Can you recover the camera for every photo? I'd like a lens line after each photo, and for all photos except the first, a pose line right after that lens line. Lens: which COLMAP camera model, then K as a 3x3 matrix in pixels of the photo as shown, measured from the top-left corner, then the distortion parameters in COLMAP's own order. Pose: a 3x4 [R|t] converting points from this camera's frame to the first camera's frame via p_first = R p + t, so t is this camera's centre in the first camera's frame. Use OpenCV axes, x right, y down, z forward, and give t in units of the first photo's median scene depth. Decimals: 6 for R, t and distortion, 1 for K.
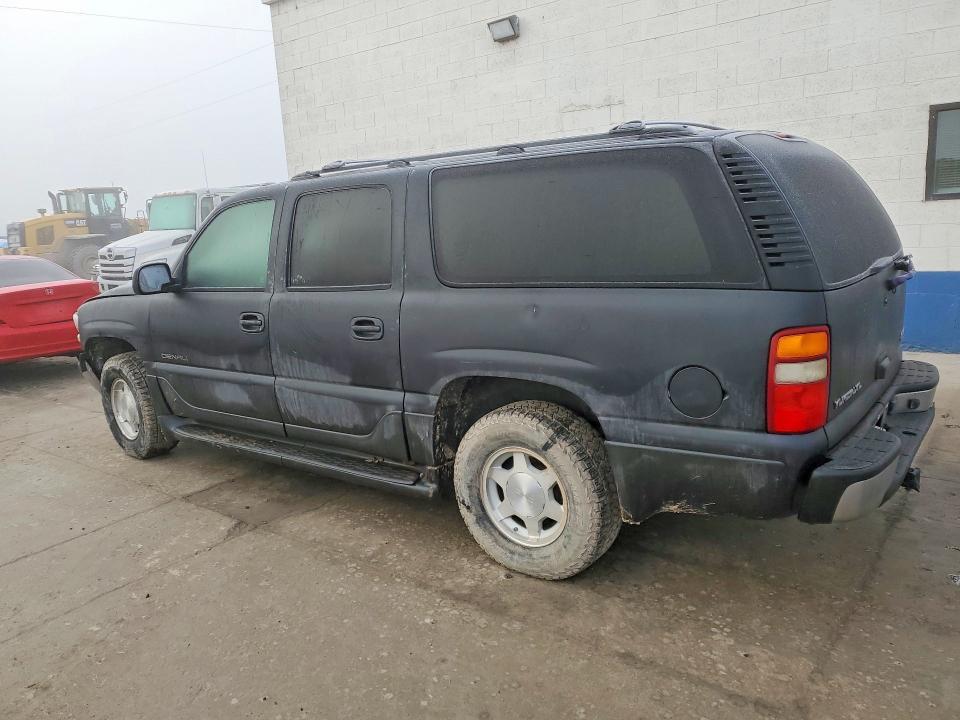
lens RADIAL K [[730.2, 0, 480.0], [0, 730.2, 360.0], [0, 0, 1]] dist [0.043116, -0.058078]
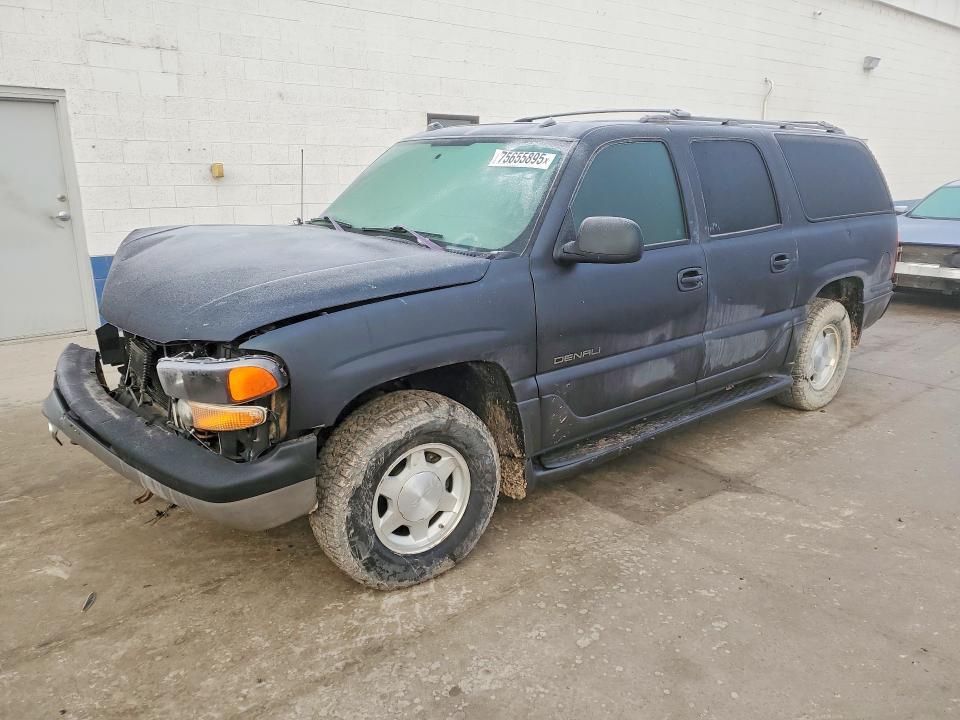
lens RADIAL K [[730.2, 0, 480.0], [0, 730.2, 360.0], [0, 0, 1]] dist [0.043116, -0.058078]
pose [[0.200921, -0.185905, 0.961806, -1.256022], [0.178635, 0.972318, 0.150620, -0.137414], [-0.963182, 0.141549, 0.228569, 1.060056]]
